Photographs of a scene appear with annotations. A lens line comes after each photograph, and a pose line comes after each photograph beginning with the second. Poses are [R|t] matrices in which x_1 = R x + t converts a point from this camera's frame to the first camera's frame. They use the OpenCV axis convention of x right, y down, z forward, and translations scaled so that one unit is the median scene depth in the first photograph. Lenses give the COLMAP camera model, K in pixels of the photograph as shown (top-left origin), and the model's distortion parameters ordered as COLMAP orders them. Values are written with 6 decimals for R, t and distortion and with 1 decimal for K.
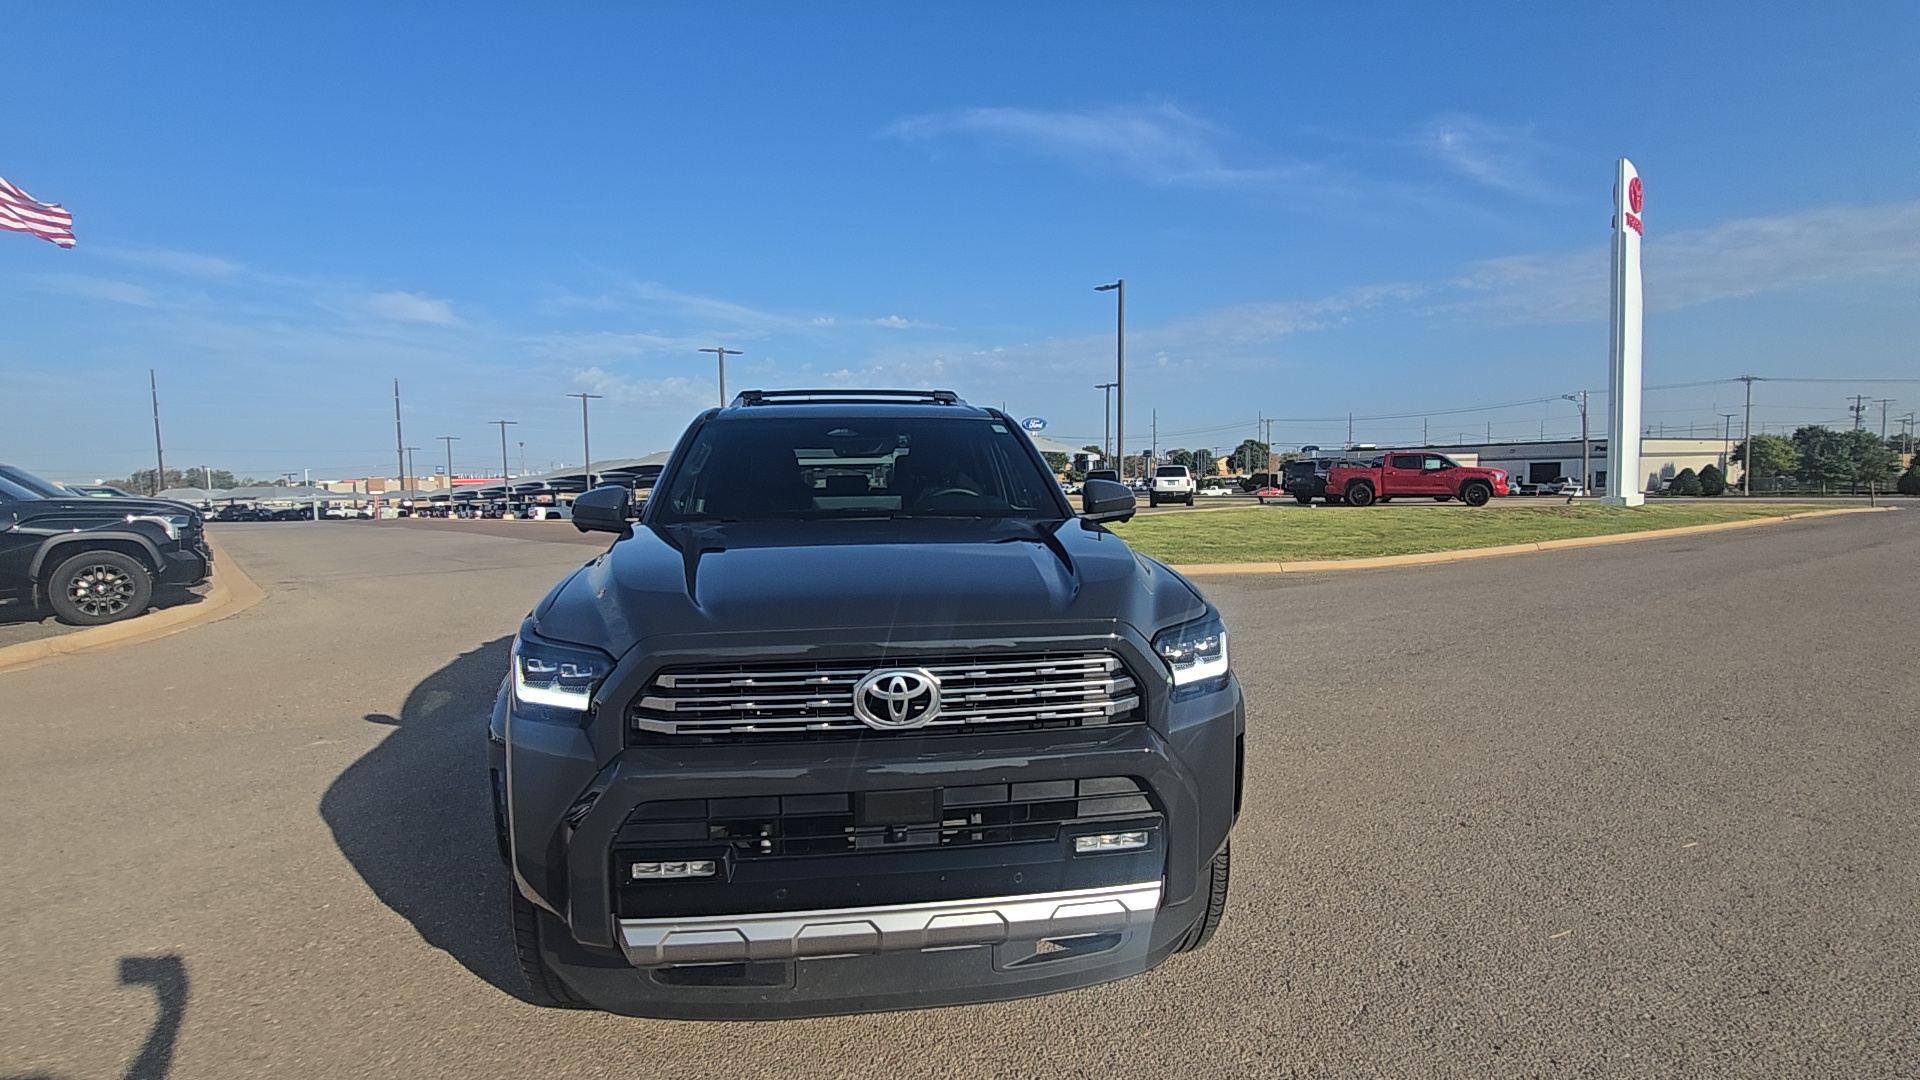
lens RADIAL K [[966.6, 0, 955.0], [0, 966.6, 536.2], [0, 0, 1]] dist [0.001005, 0.000513]
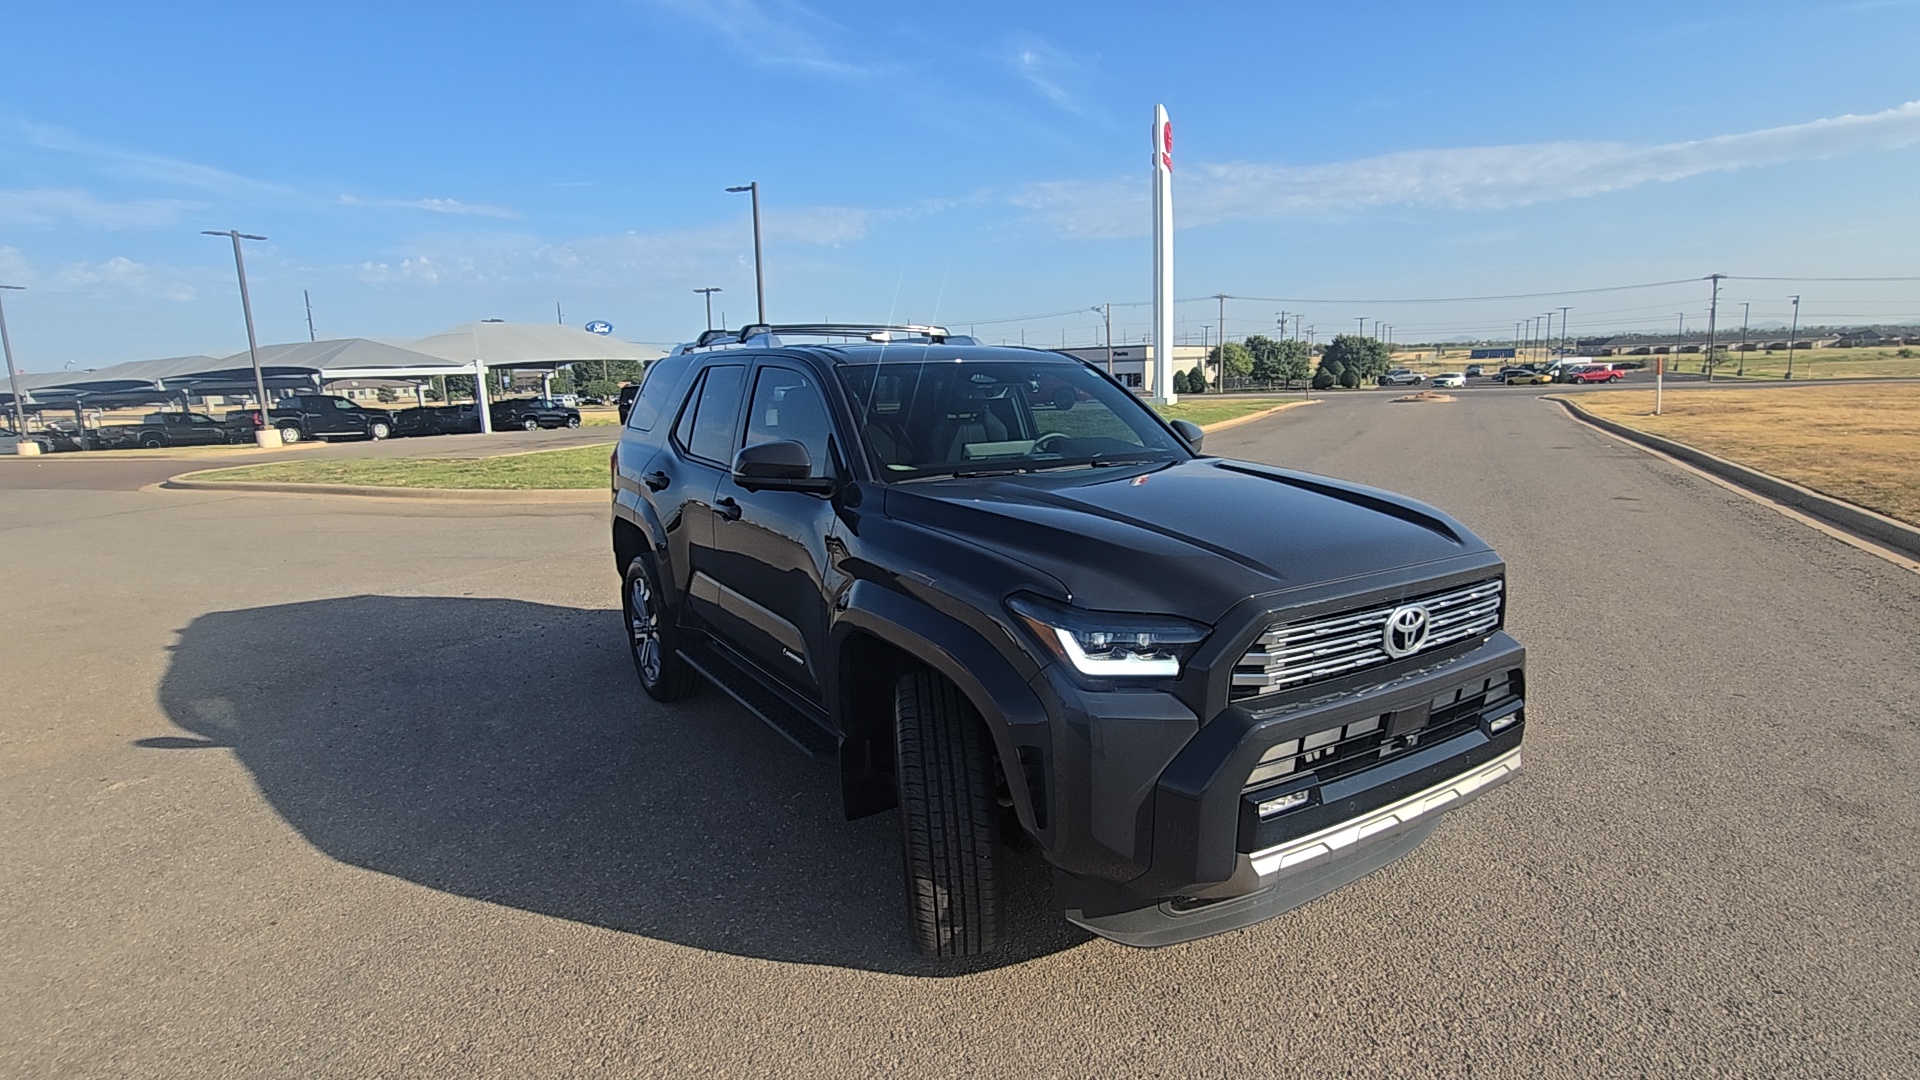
lens RADIAL K [[968.5, 0, 957.7], [0, 968.5, 538.2], [0, 0, 1]] dist [0.000915, 0.000476]
pose [[0.905567, -0.080837, 0.416430, -0.056574], [0.039639, 0.993505, 0.106660, -0.005121], [-0.422347, -0.080081, 0.902890, 0.008476]]
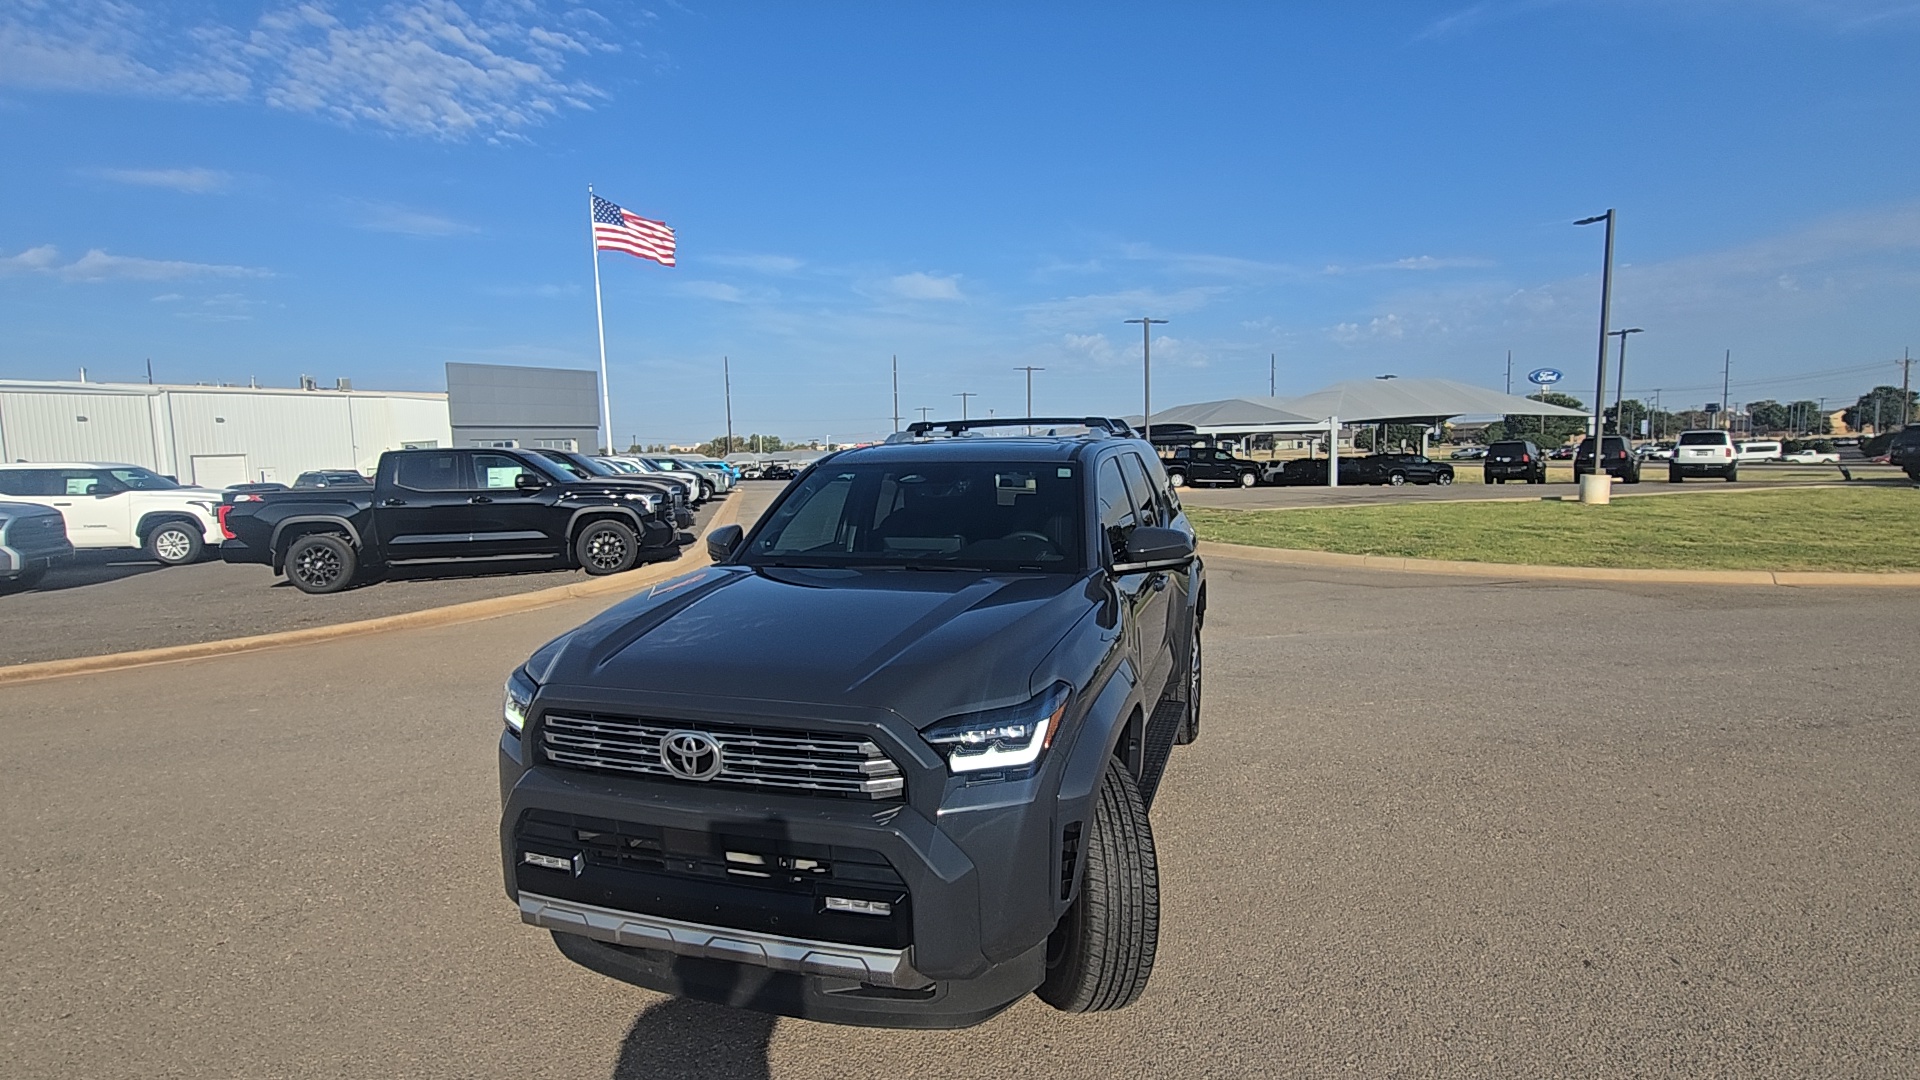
lens RADIAL K [[975.0, 0, 955.5], [0, 975.0, 533.6], [0, 0, 1]] dist [0.003024, -0.000341]
pose [[0.893868, 0.038708, -0.446655, 0.041653], [-0.022637, 0.998892, 0.041264, -0.009062], [0.447757, -0.026774, 0.893754, 0.003044]]
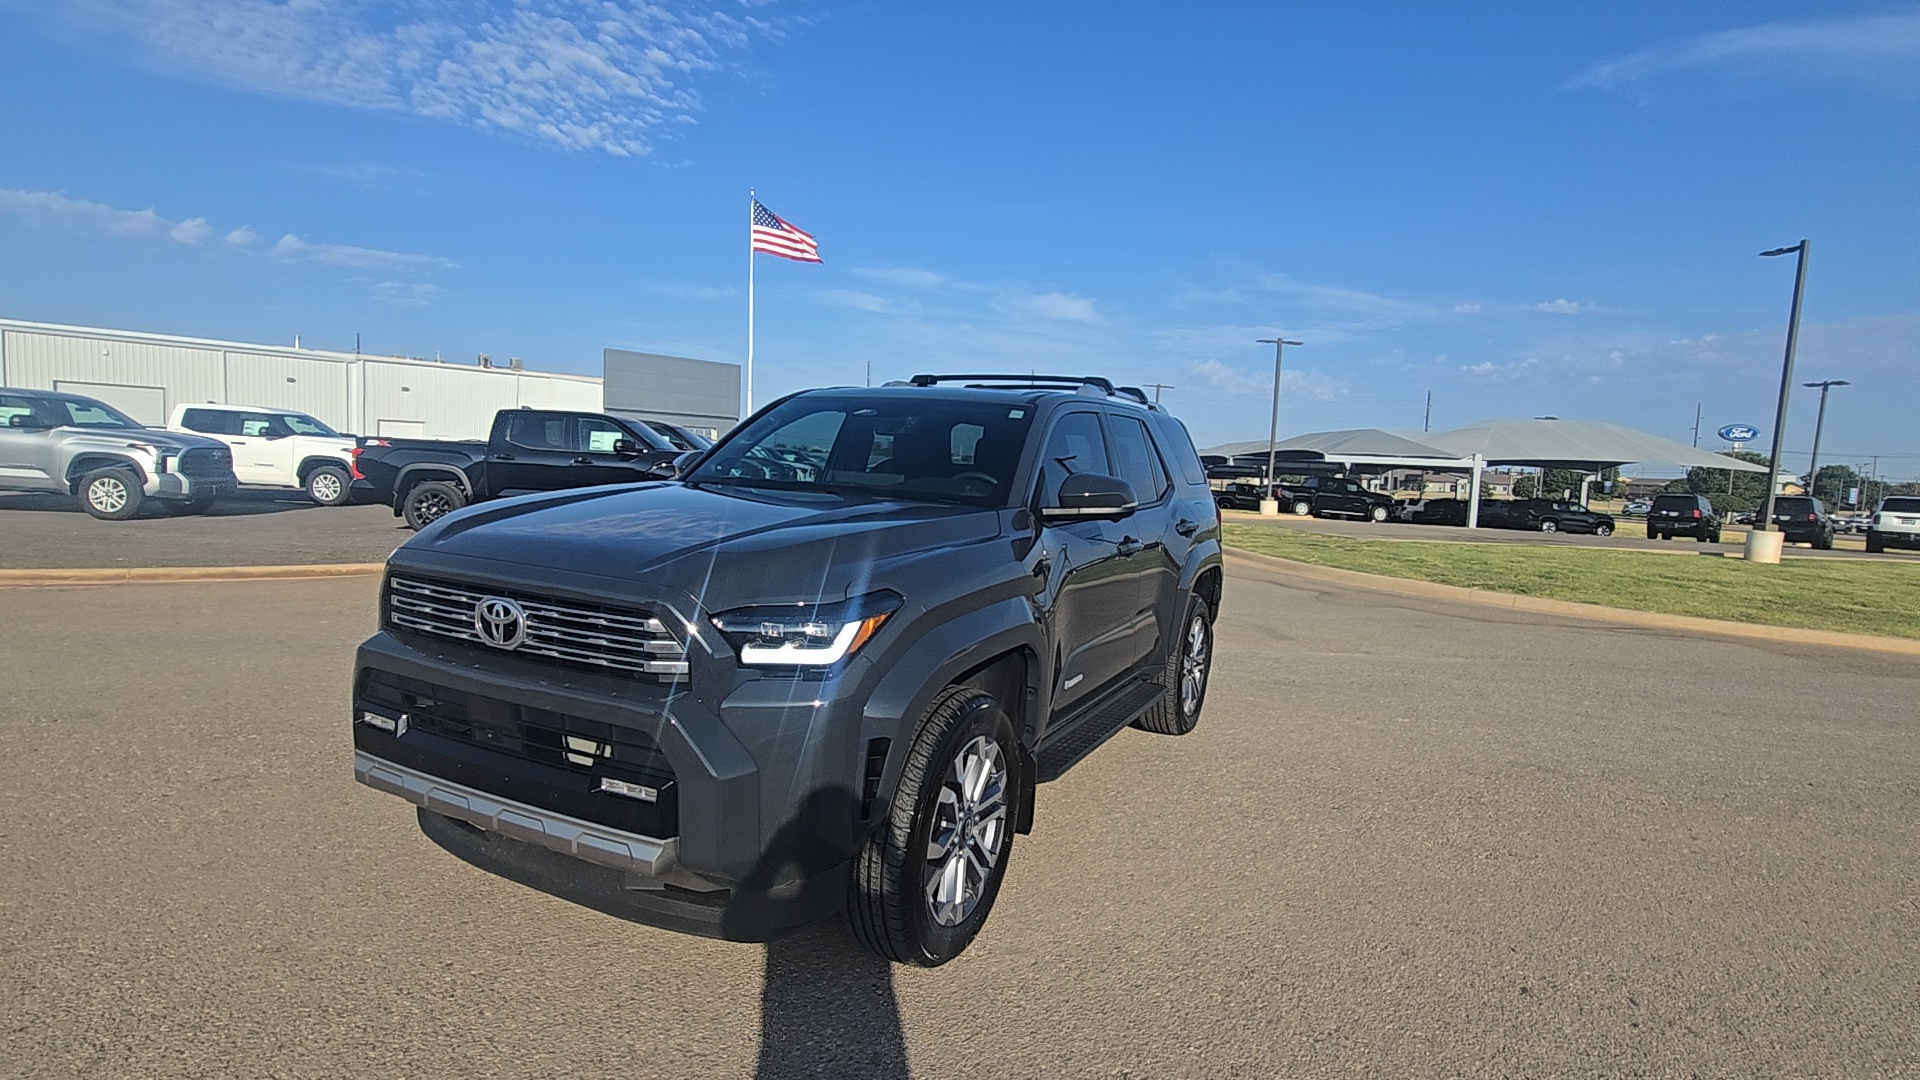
lens RADIAL K [[968.5, 0, 957.7], [0, 968.5, 538.2], [0, 0, 1]] dist [0.000915, 0.000476]
pose [[0.822624, 0.103011, -0.559177, 0.057054], [-0.097782, 0.994430, 0.039342, -0.002041], [0.560115, 0.022314, 0.828115, 0.017240]]
